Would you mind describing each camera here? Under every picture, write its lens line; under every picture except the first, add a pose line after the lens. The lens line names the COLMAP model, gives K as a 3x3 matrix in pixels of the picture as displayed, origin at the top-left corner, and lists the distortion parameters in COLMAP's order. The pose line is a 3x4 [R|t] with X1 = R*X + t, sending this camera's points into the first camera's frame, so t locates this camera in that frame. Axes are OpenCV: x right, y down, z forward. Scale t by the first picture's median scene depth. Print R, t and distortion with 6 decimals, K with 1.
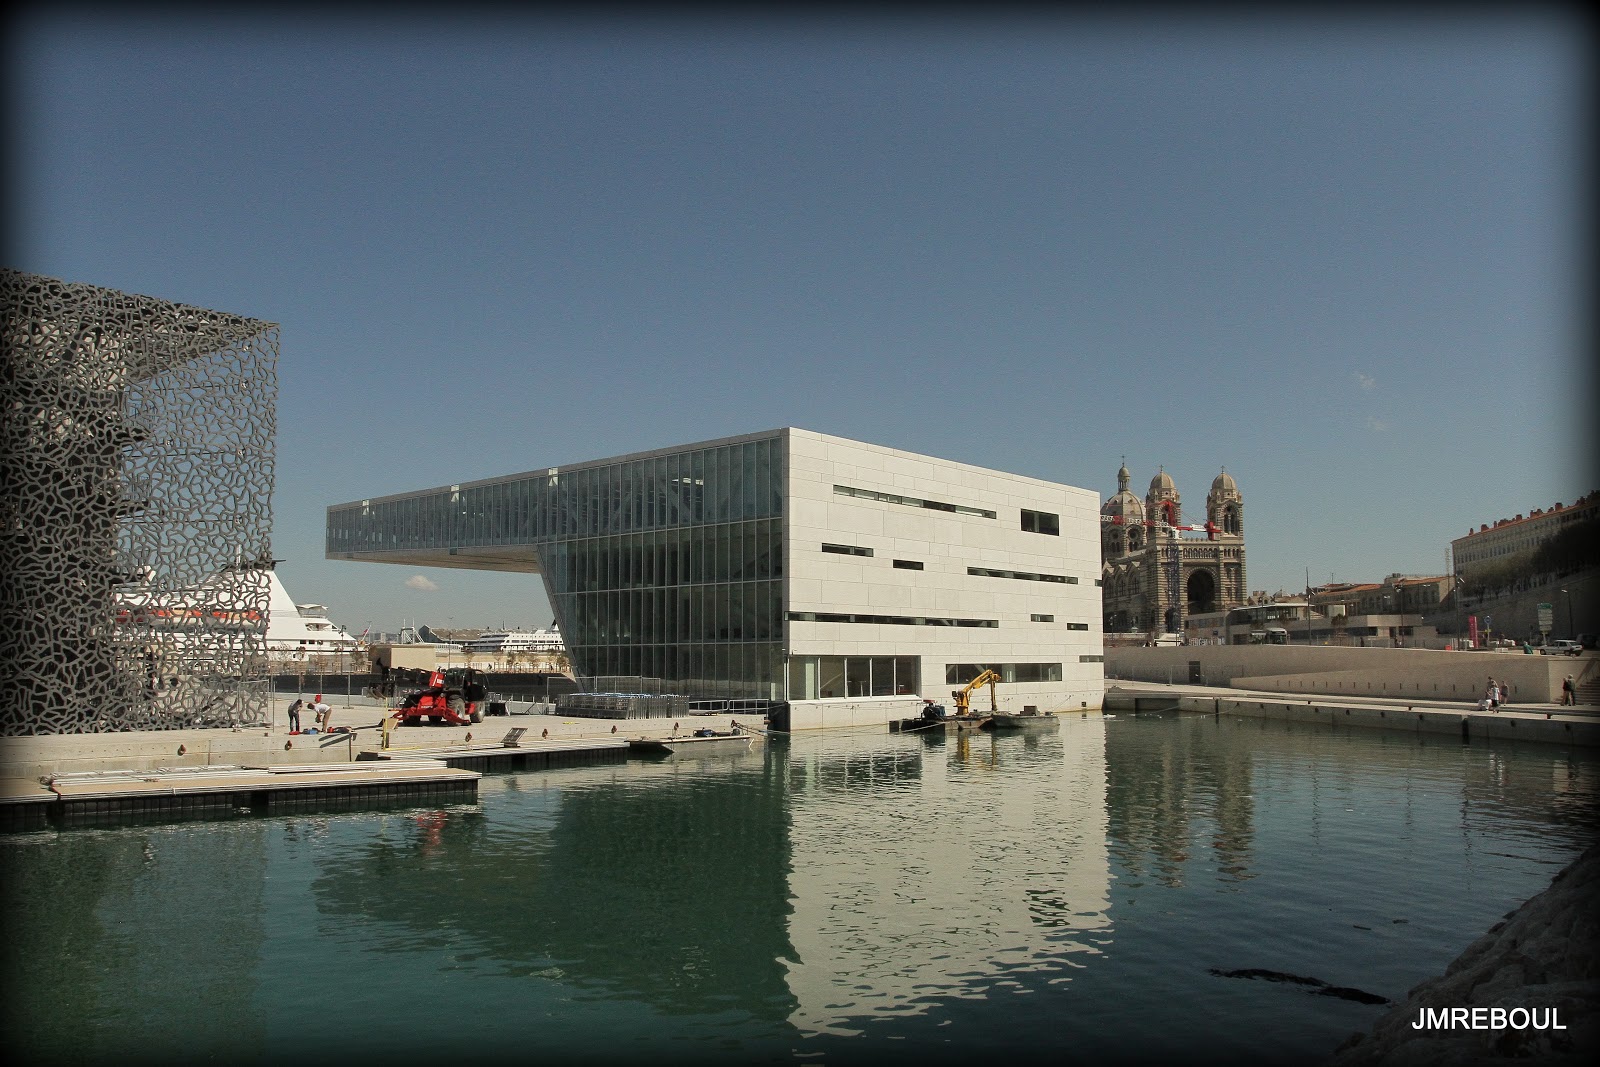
lens RADIAL K [[1347.6, 0, 800.0], [0, 1347.6, 533.5], [0, 0, 1]] dist [-0.010246, 0.000425]
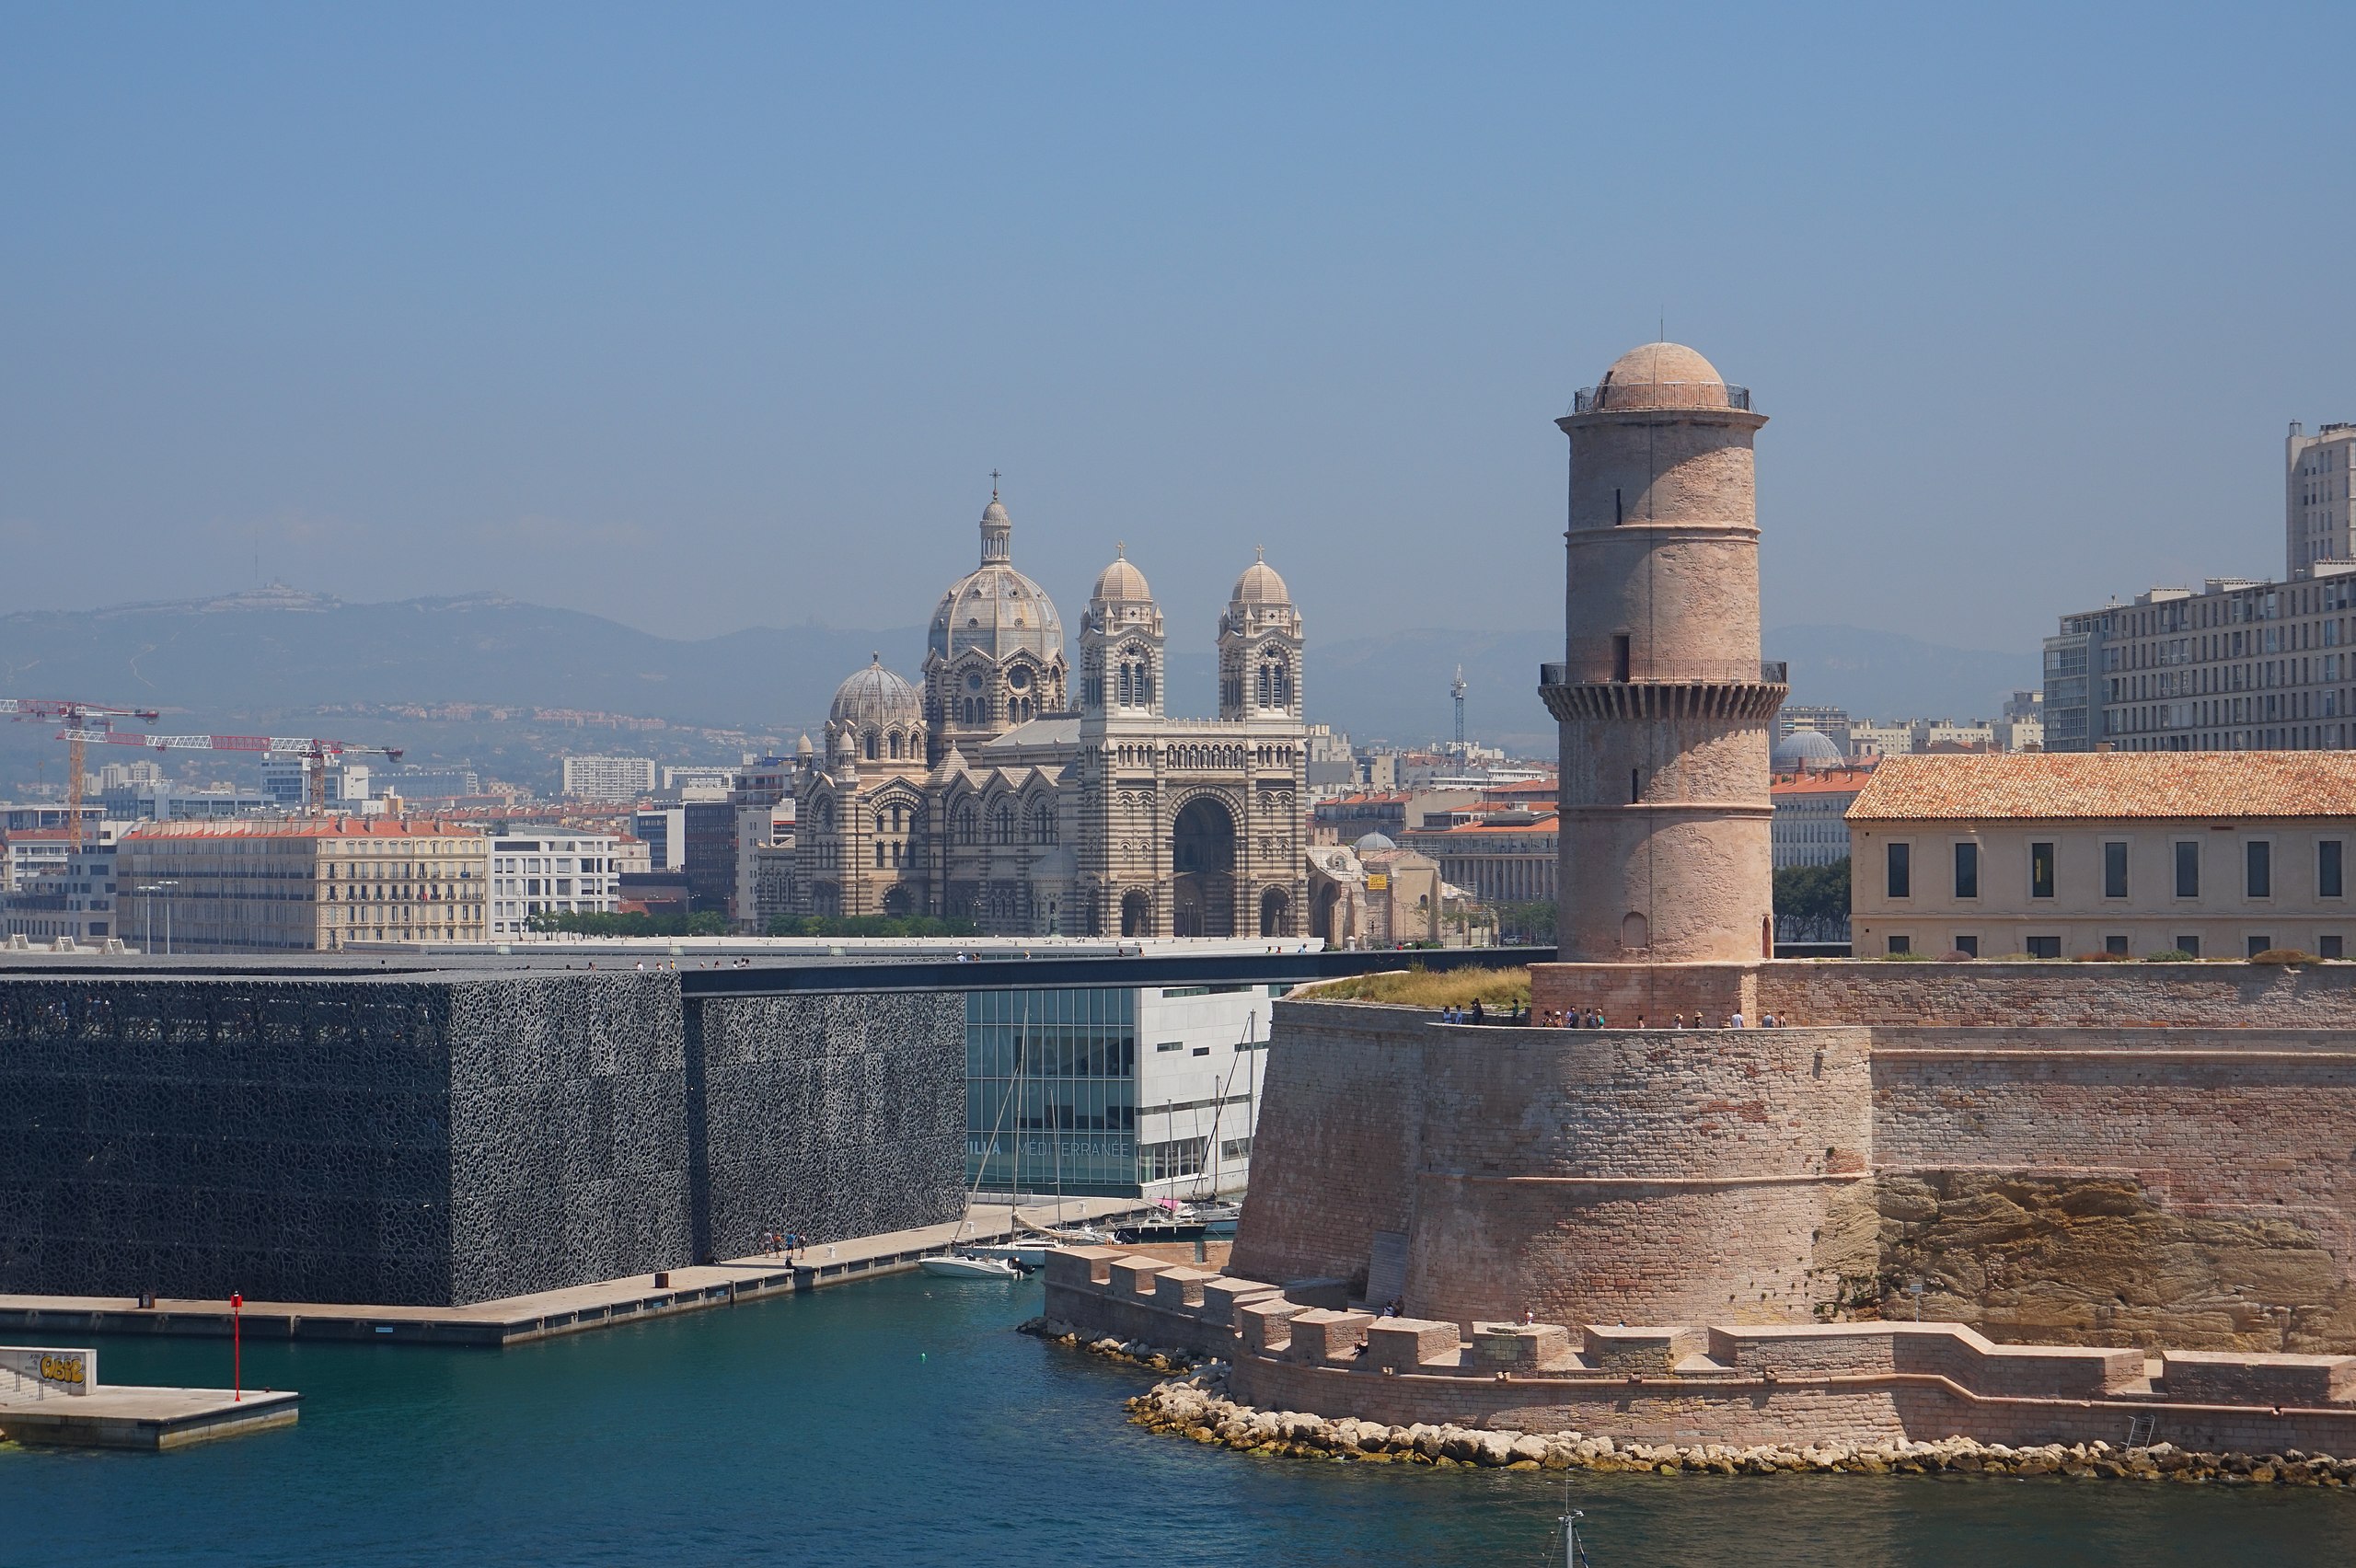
lens RADIAL K [[5291.0, 0, 1178.0], [0, 5291.0, 784.0], [0, 0, 1]] dist [0.046953, 0.163465]
pose [[0.945396, 0.009734, 0.325778, -0.255160], [-0.034526, 0.996921, 0.070403, -0.094366], [-0.324090, -0.077806, 0.942821, -0.572367]]
